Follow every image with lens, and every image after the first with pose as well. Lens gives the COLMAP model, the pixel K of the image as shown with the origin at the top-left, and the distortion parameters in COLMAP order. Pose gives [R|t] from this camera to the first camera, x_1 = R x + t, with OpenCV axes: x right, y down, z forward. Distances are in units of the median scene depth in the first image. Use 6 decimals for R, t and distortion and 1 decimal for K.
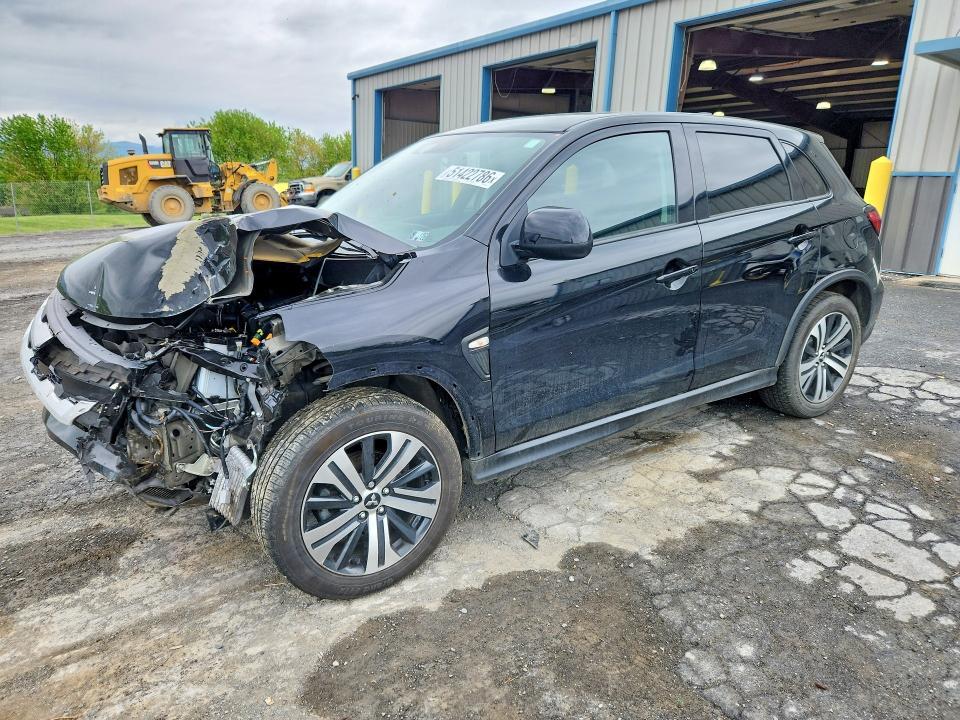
lens RADIAL K [[679.1, 0, 480.0], [0, 679.1, 360.0], [0, 0, 1]] dist [0.010478, -0.000197]
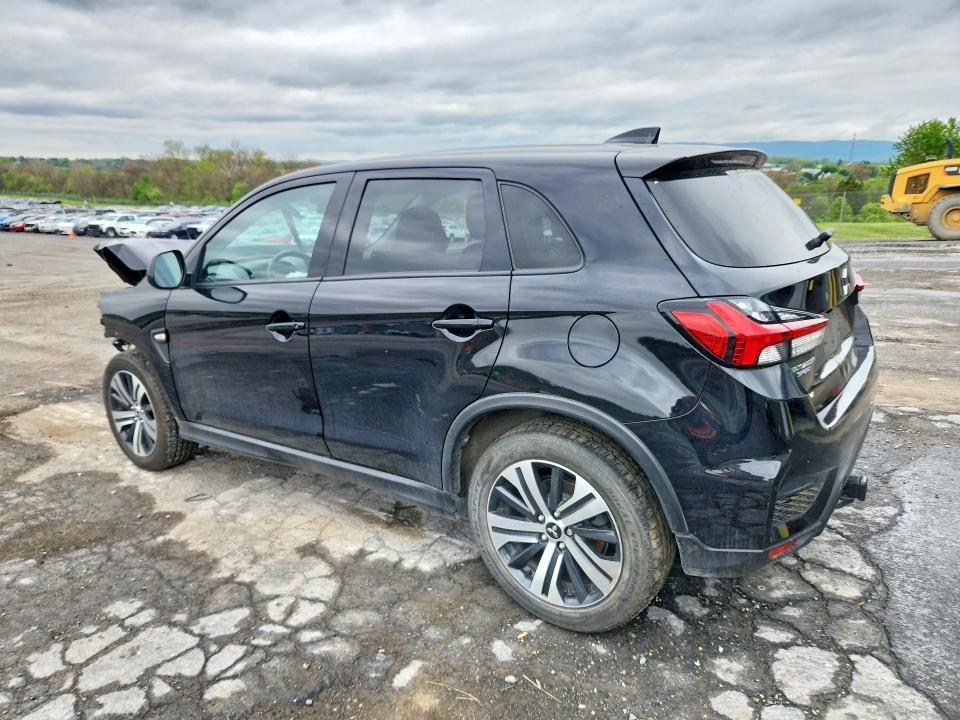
lens RADIAL K [[697.7, 0, 480.0], [0, 697.7, 360.0], [0, 0, 1]] dist [0.003291, -0.001096]
pose [[0.308752, 0.218217, -0.925772, 1.343124], [-0.223219, 0.962767, 0.152492, -0.301748], [0.924578, 0.159568, 0.345967, 0.919999]]
